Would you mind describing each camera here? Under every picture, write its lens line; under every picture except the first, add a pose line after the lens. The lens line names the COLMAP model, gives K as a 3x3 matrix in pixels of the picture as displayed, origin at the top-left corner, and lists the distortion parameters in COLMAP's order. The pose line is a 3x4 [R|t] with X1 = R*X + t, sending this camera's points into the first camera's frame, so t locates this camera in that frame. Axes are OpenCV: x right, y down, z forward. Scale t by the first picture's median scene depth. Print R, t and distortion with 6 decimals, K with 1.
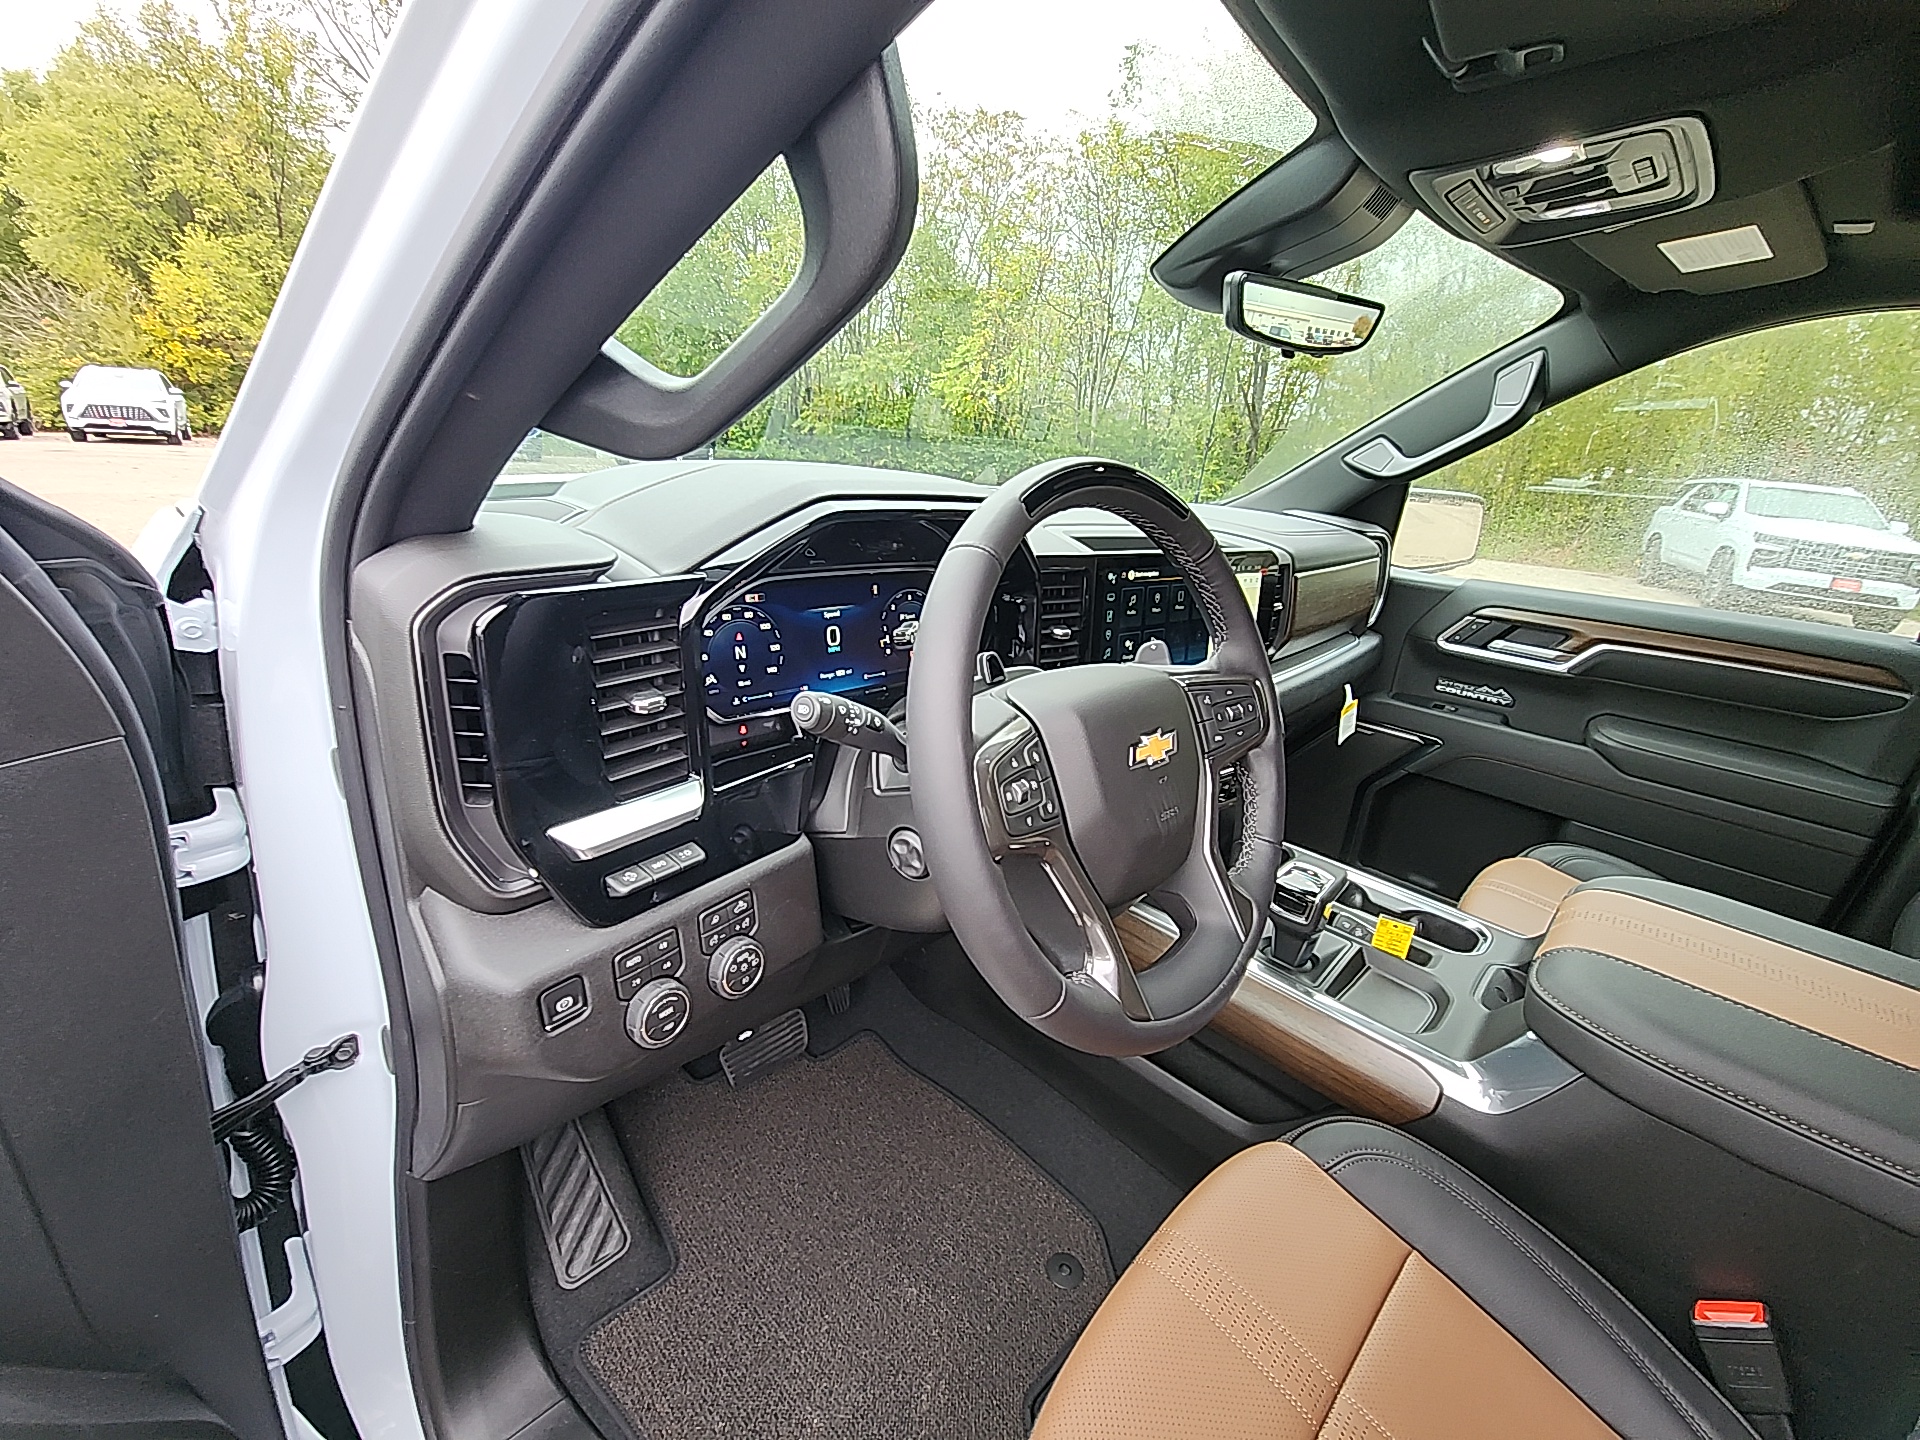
lens RADIAL K [[770.7, 0, 949.3], [0, 770.7, 704.6], [0, 0, 1]] dist [0.012071, -0.007338]
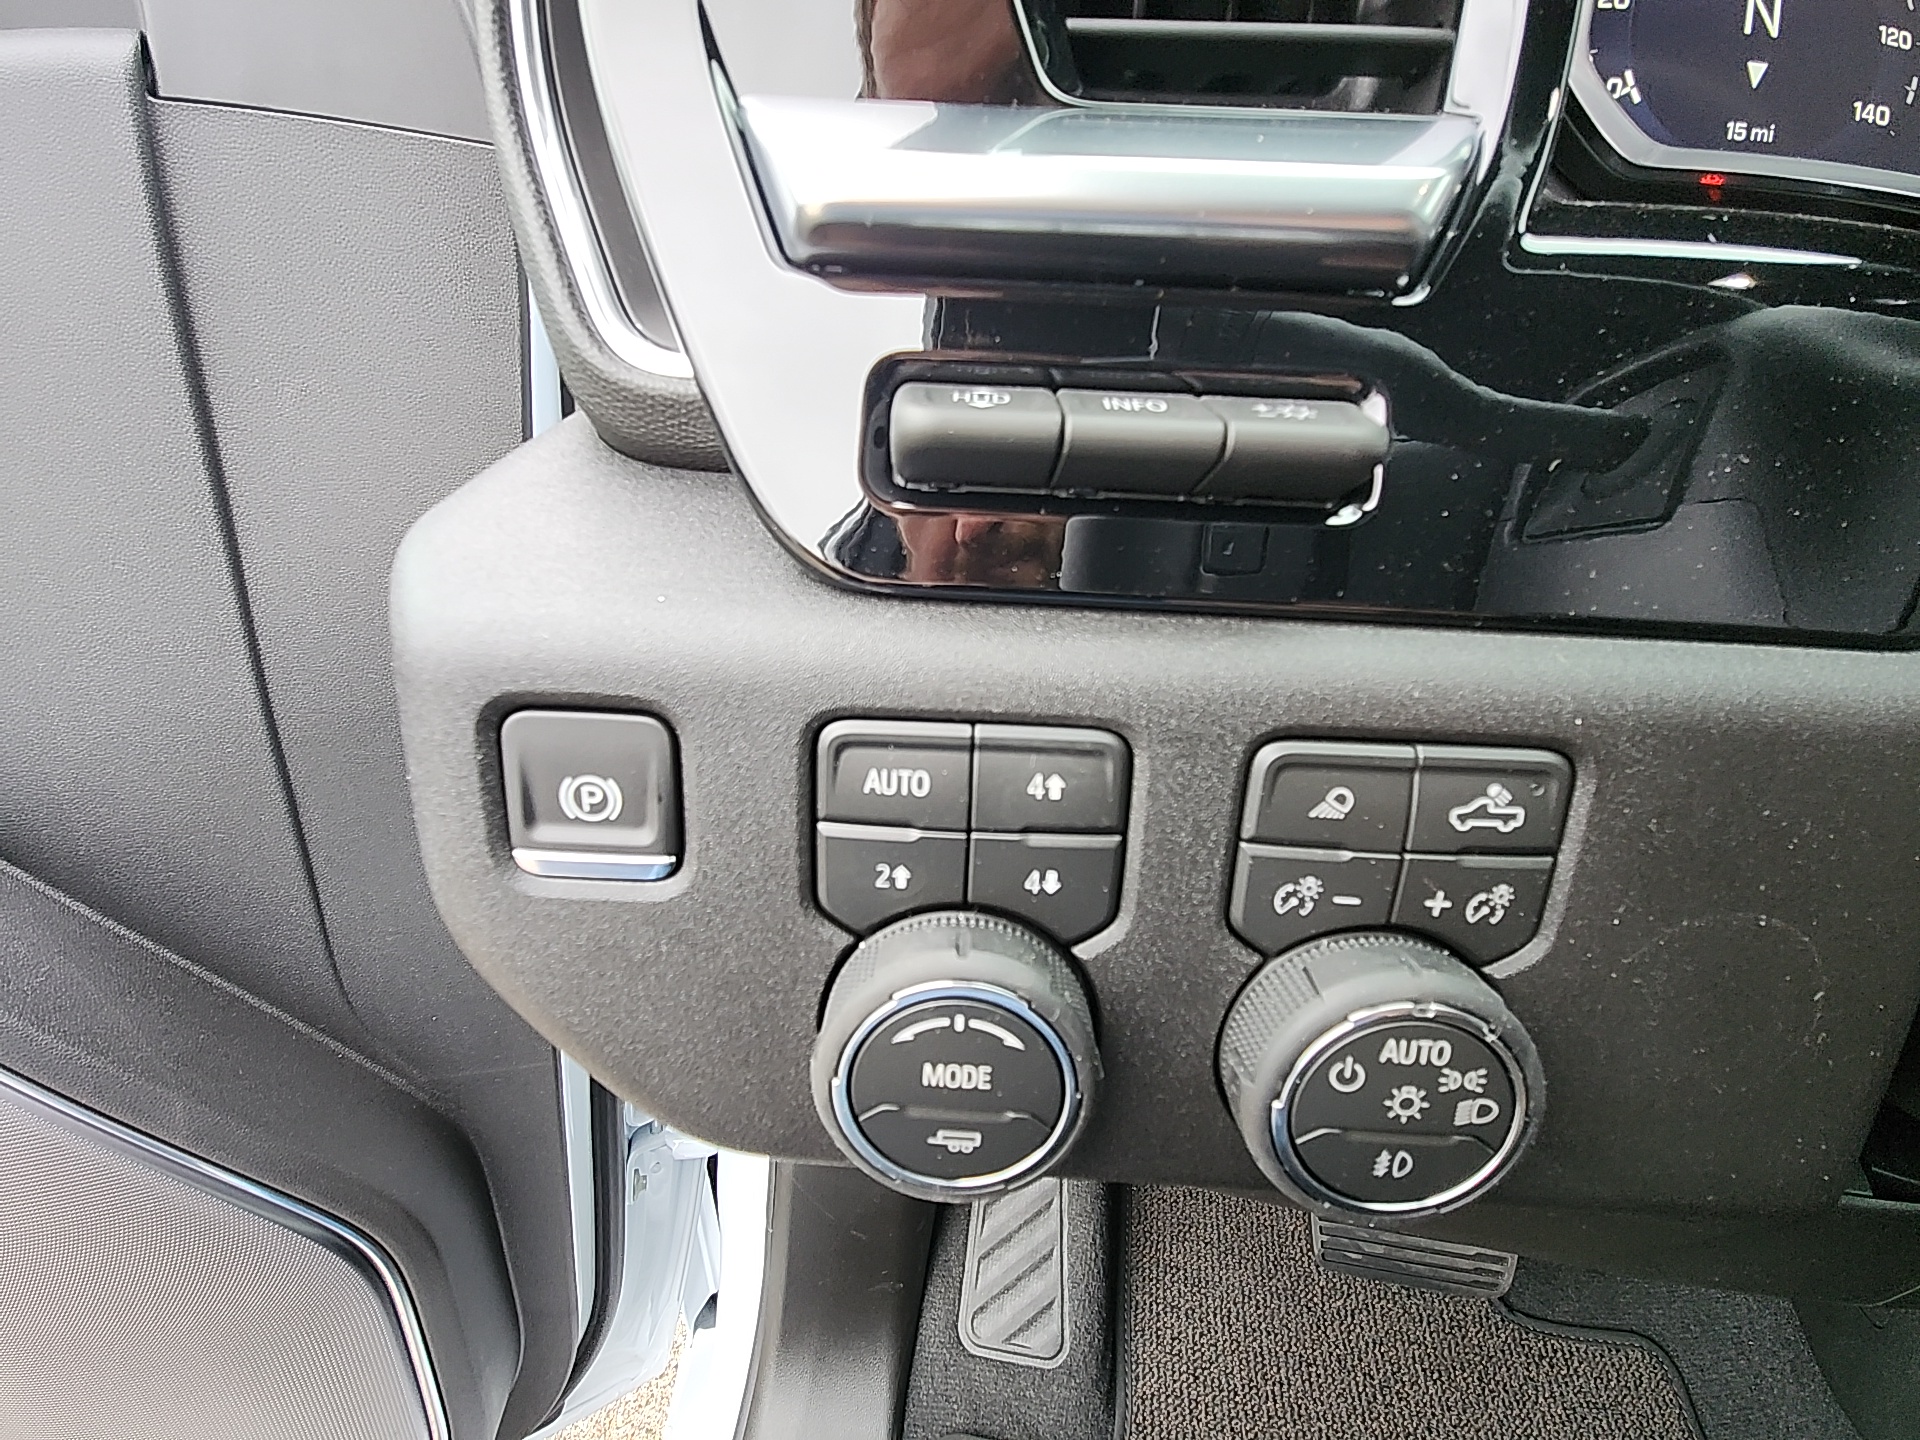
lens RADIAL K [[770.0, 0, 963.5], [0, 770.0, 689.9], [0, 0, 1]] dist [-0.010983, -0.000246]
pose [[0.582748, 0.249544, -0.773390, -0.156643], [-0.259006, 0.959089, 0.114301, 0.186547], [0.770273, 0.133704, 0.623541, 0.588674]]
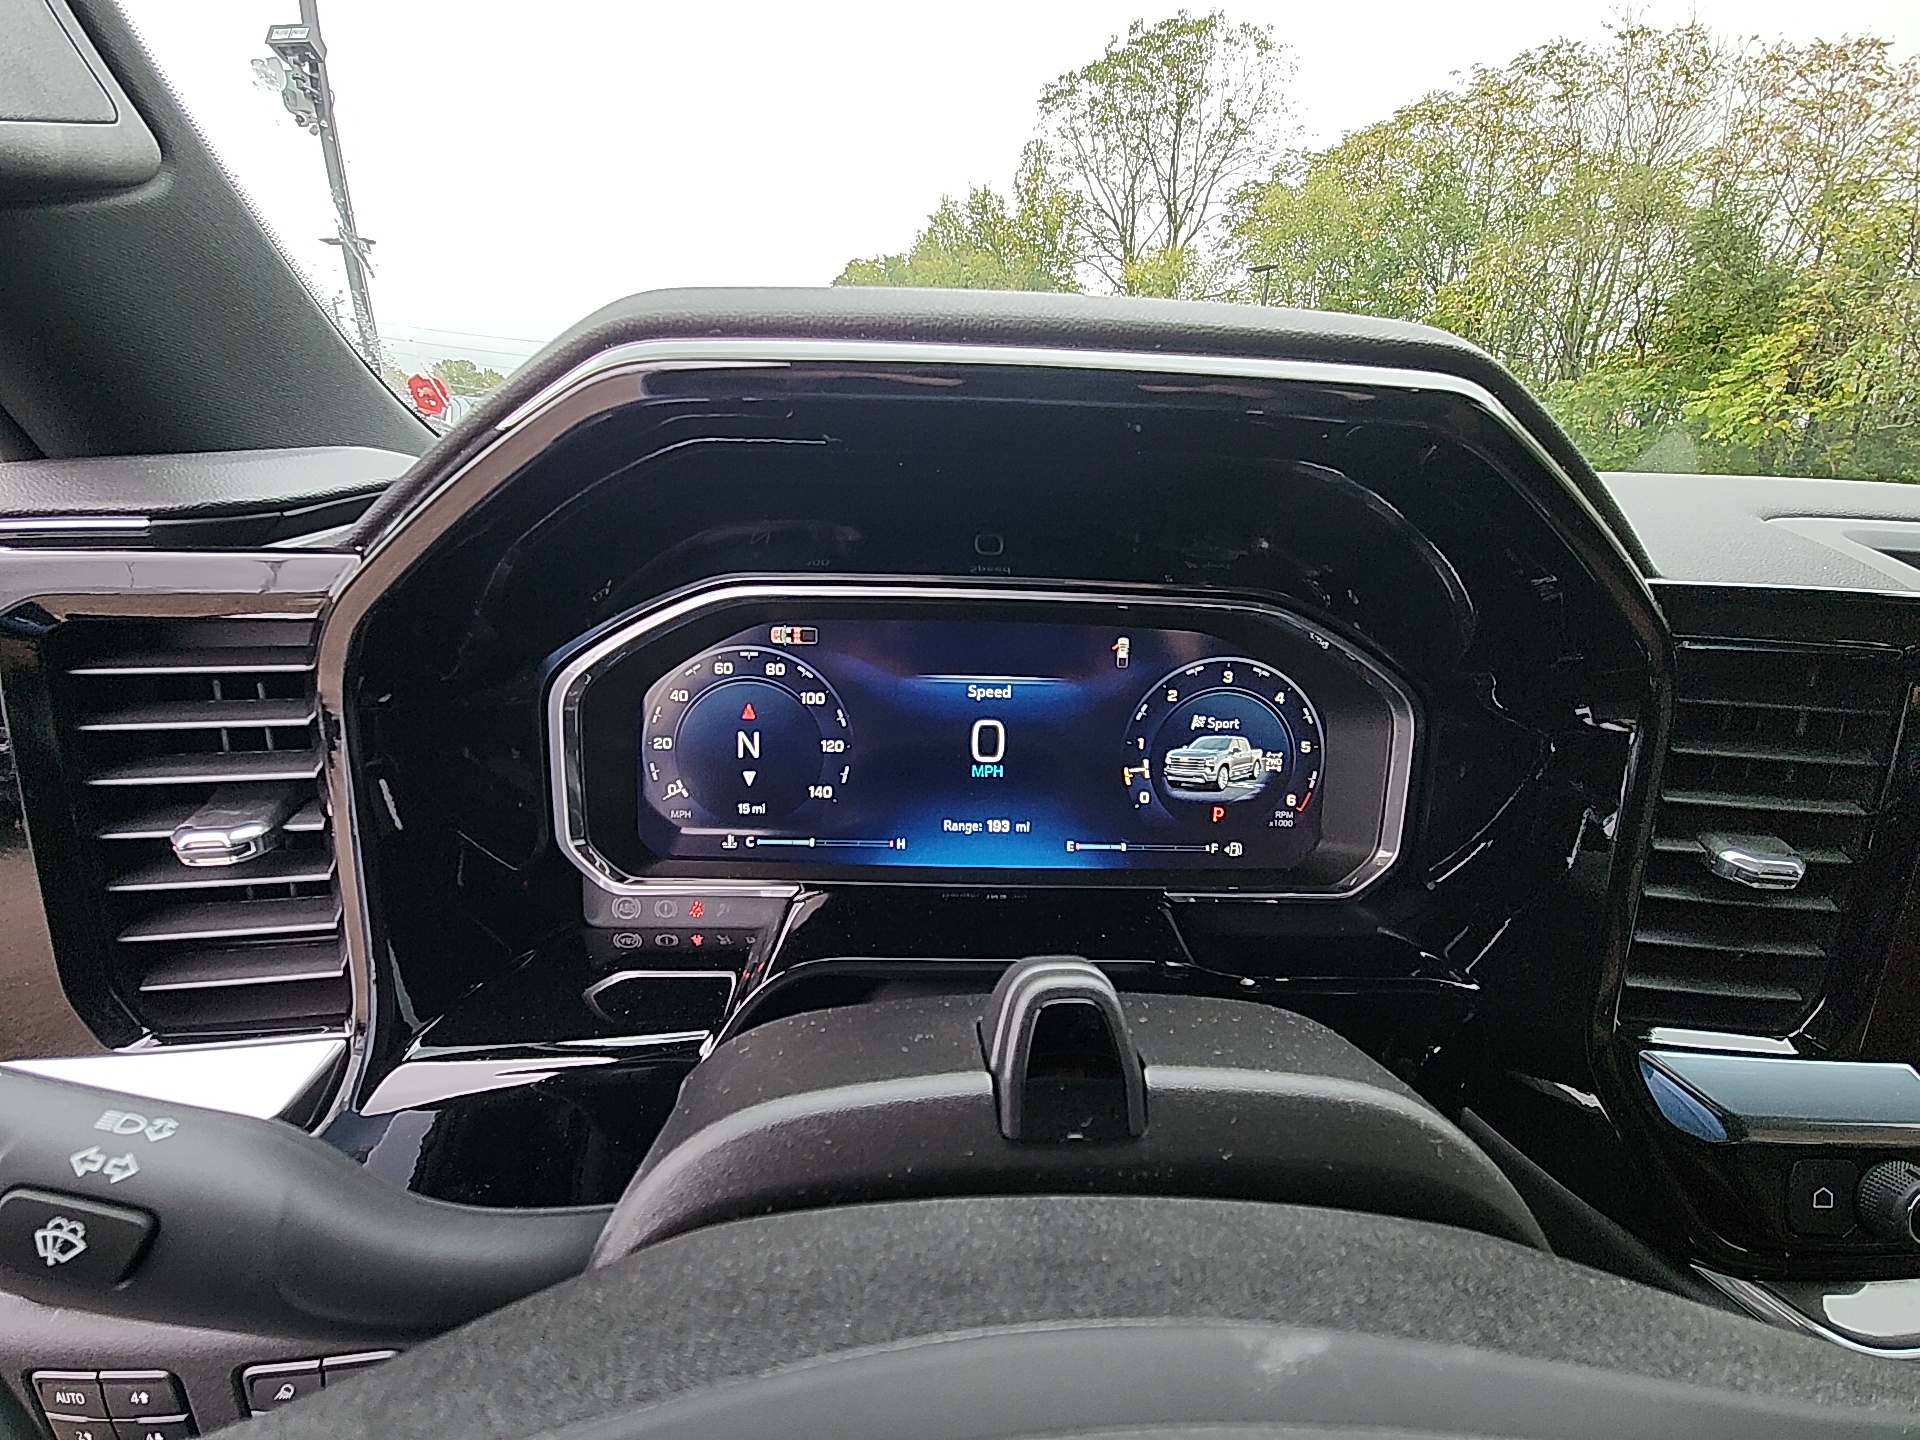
lens RADIAL K [[772.3, 0, 951.4], [0, 772.3, 700.7], [0, 0, 1]] dist [0.030239, -0.021258]
pose [[0.727692, 0.140099, -0.671443, 0.126720], [-0.190441, 0.981697, -0.001560, -0.106681], [0.658936, 0.129006, 0.741054, 0.655285]]
